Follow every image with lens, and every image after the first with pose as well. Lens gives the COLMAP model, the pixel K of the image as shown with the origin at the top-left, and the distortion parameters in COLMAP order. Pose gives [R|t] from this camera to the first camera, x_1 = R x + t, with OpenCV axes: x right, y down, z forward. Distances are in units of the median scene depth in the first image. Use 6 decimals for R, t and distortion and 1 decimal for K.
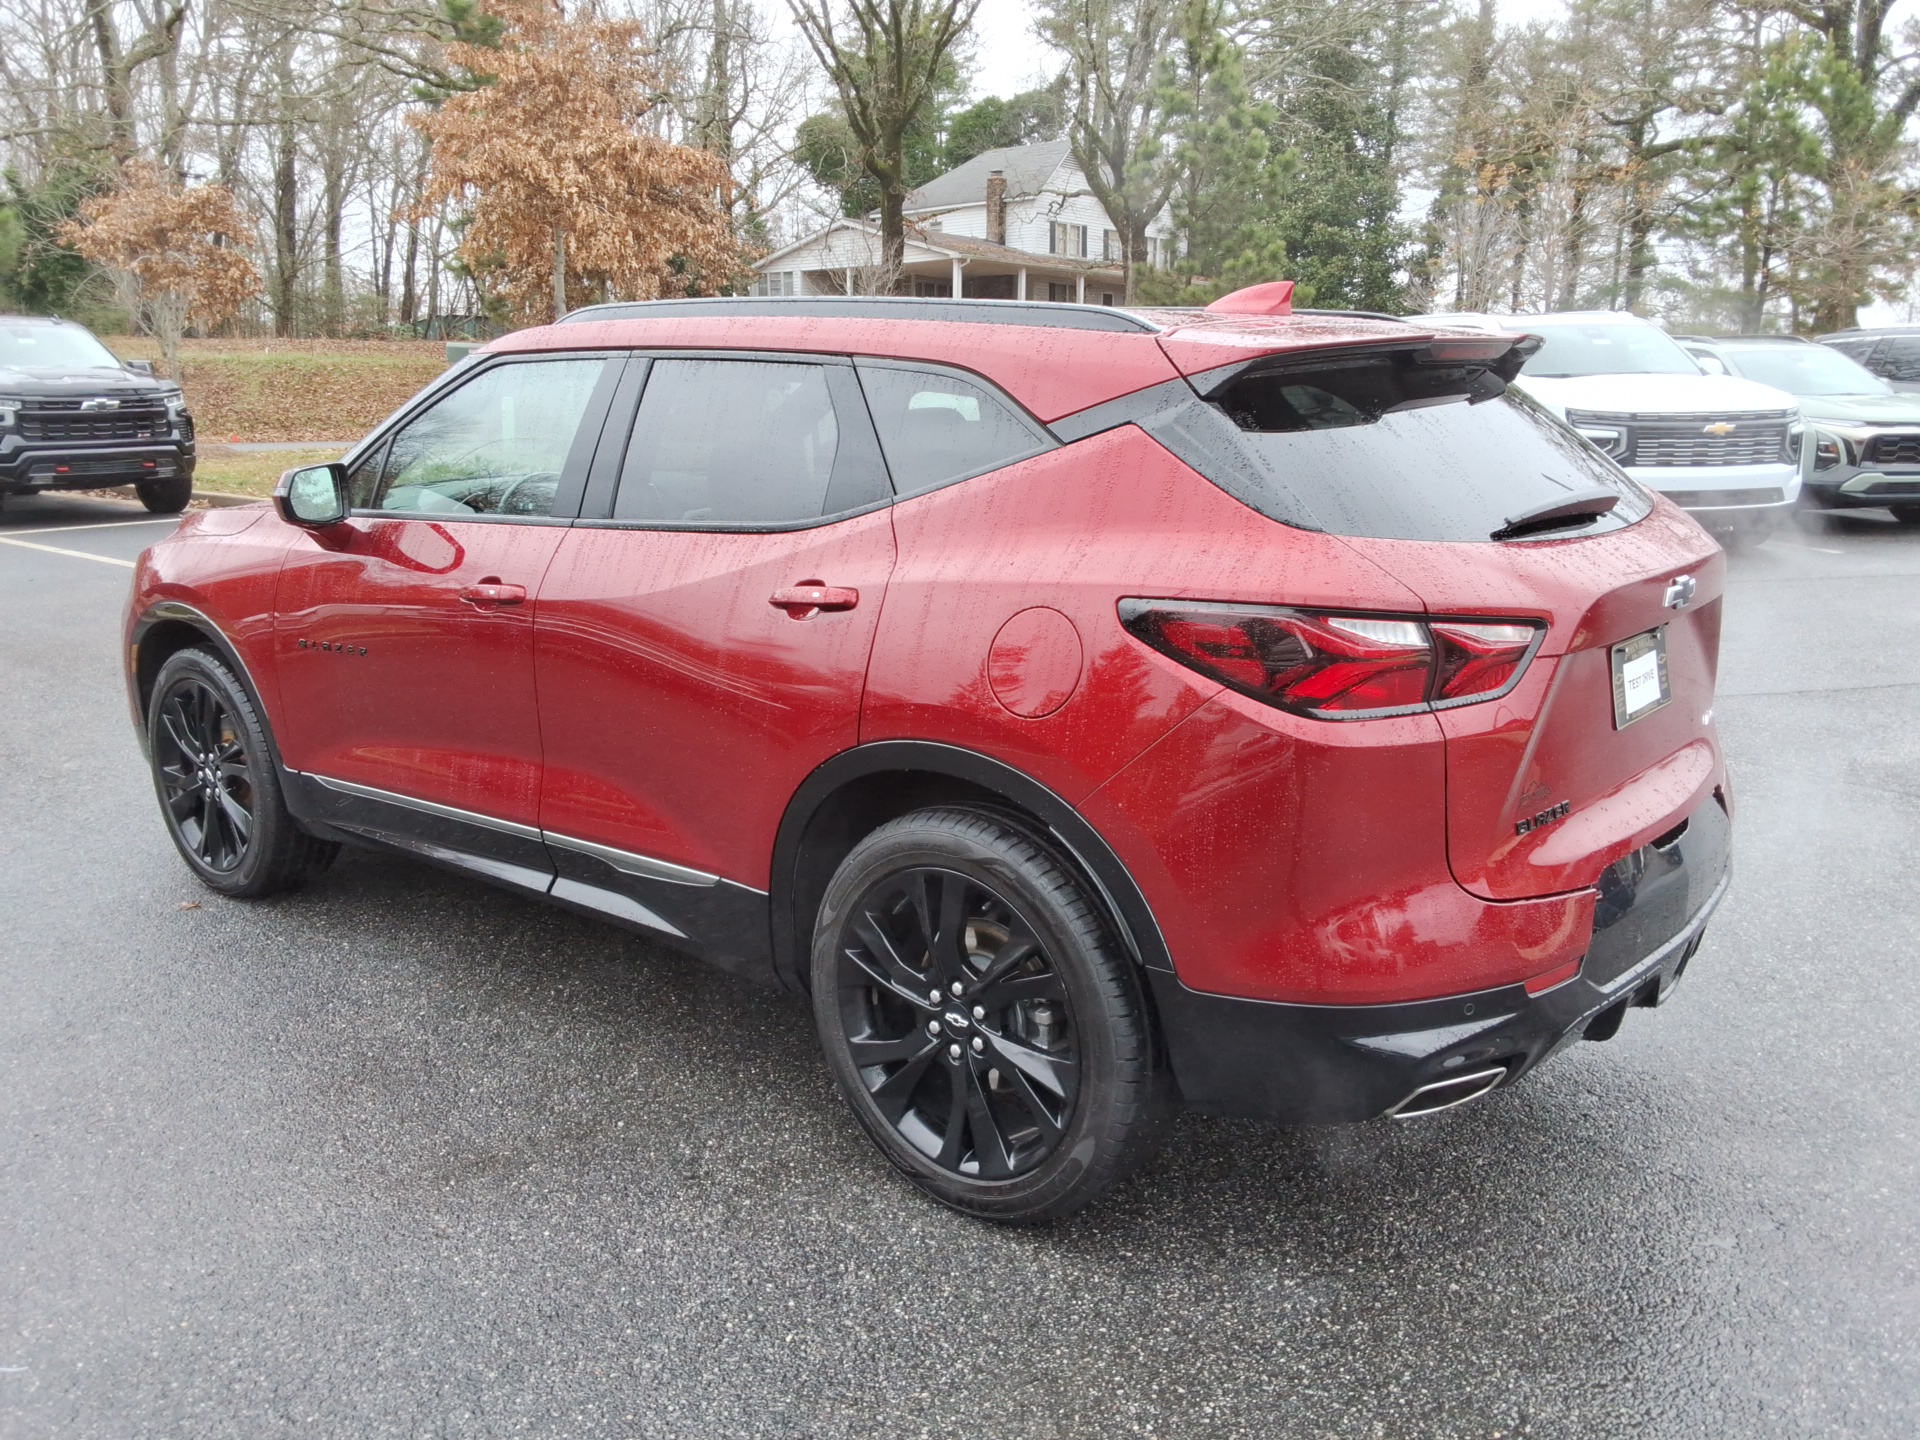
lens RADIAL K [[1538.6, 0, 984.7], [0, 1538.6, 717.6], [0, 0, 1]] dist [0.118565, -0.187169]
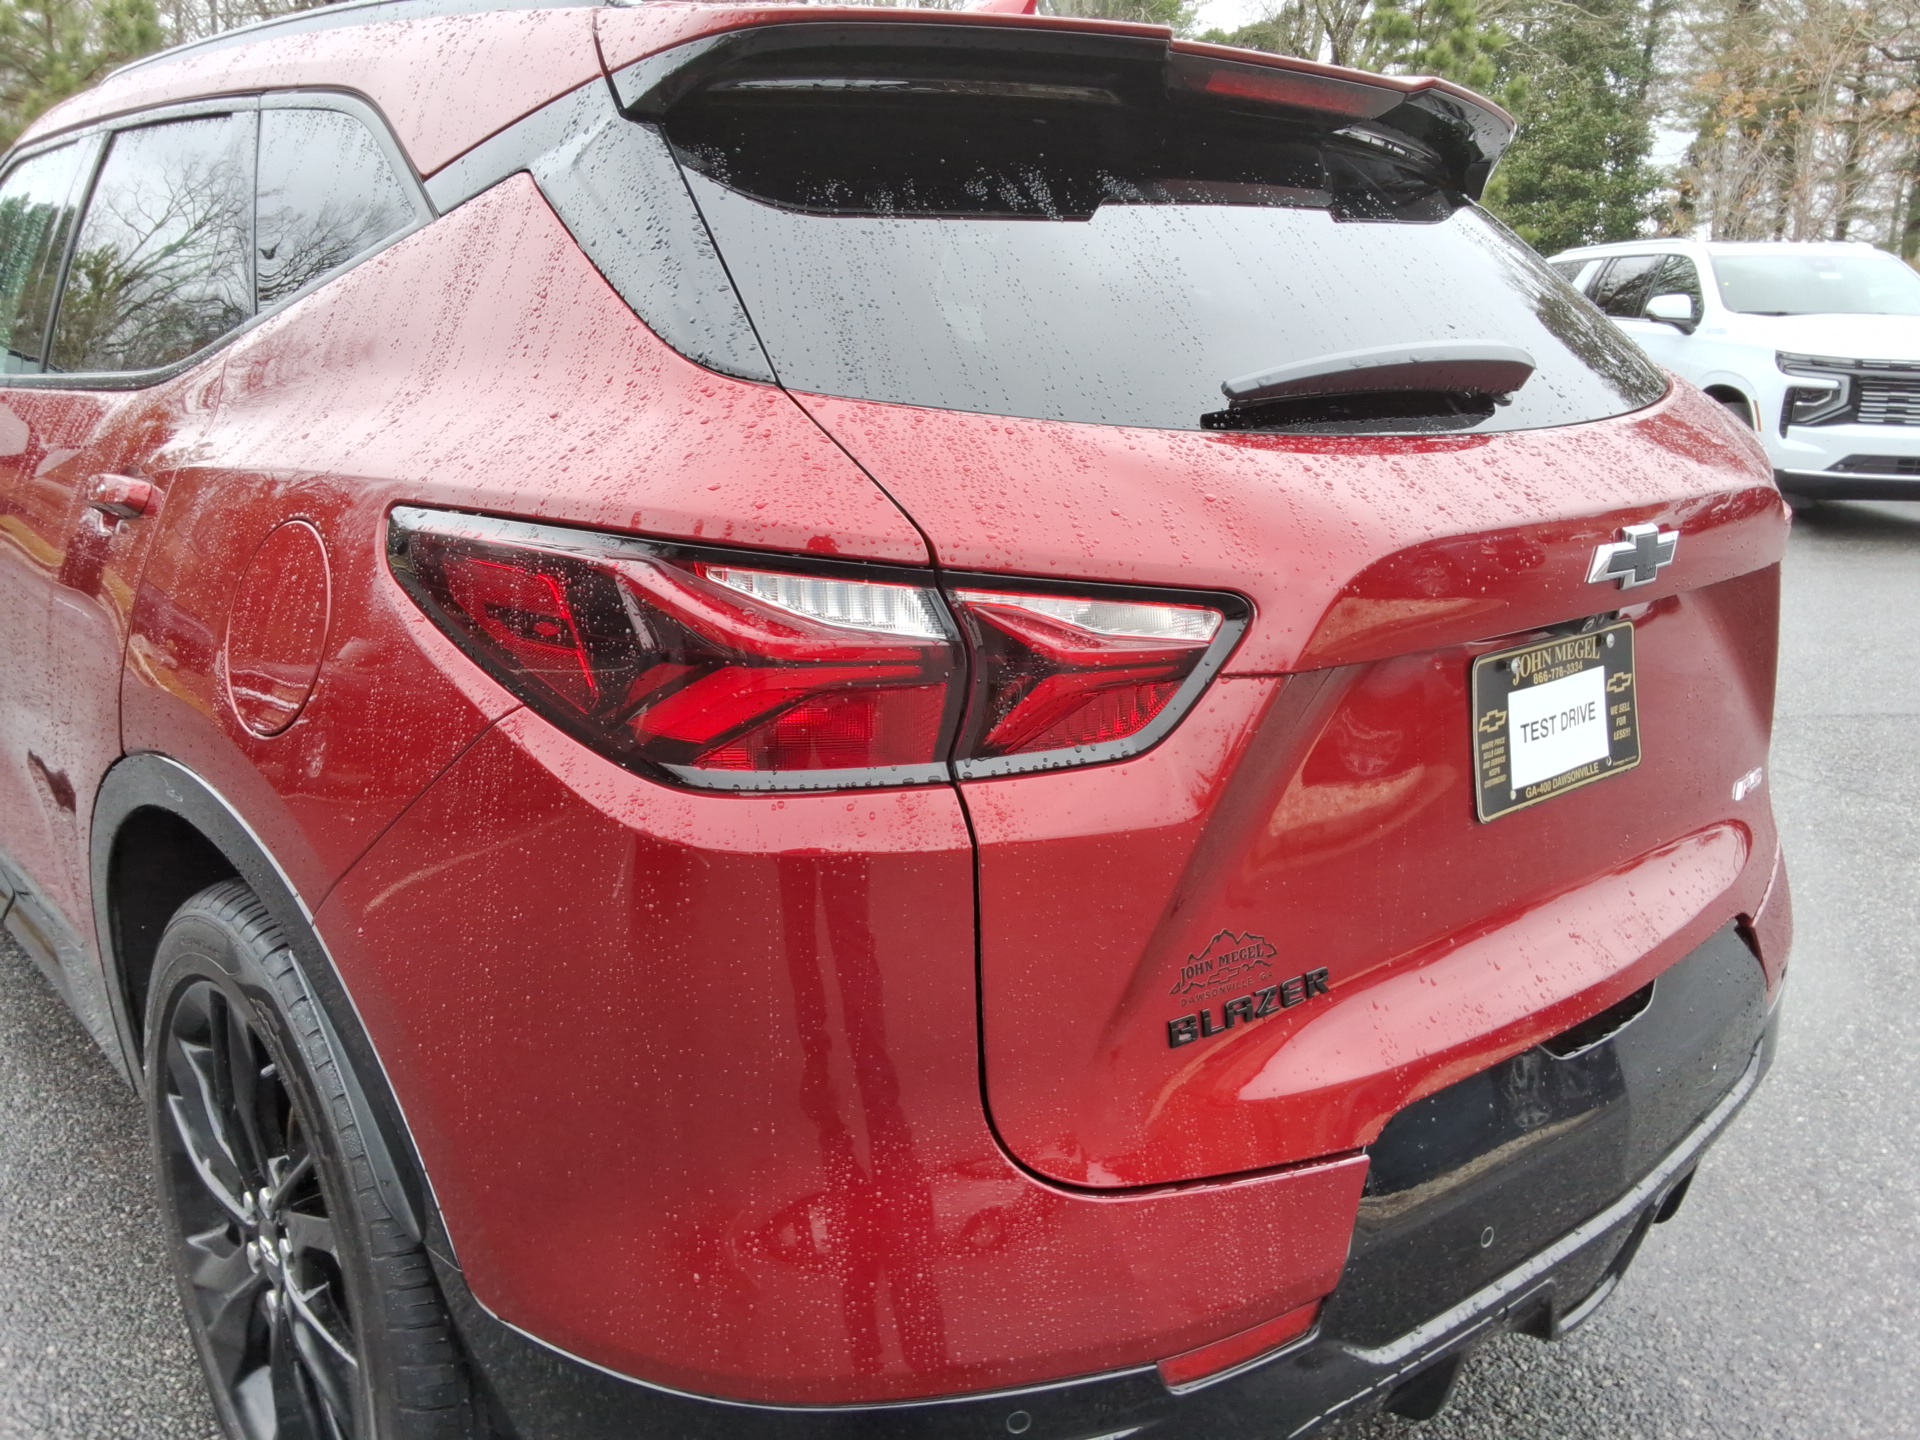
lens RADIAL K [[1538.6, 0, 984.7], [0, 1538.6, 717.6], [0, 0, 1]] dist [0.118565, -0.187169]
pose [[0.990039, 0.059550, -0.127582, 0.074876], [-0.055649, 0.997874, 0.033926, -0.008267], [0.129331, -0.026488, 0.991248, 0.116185]]
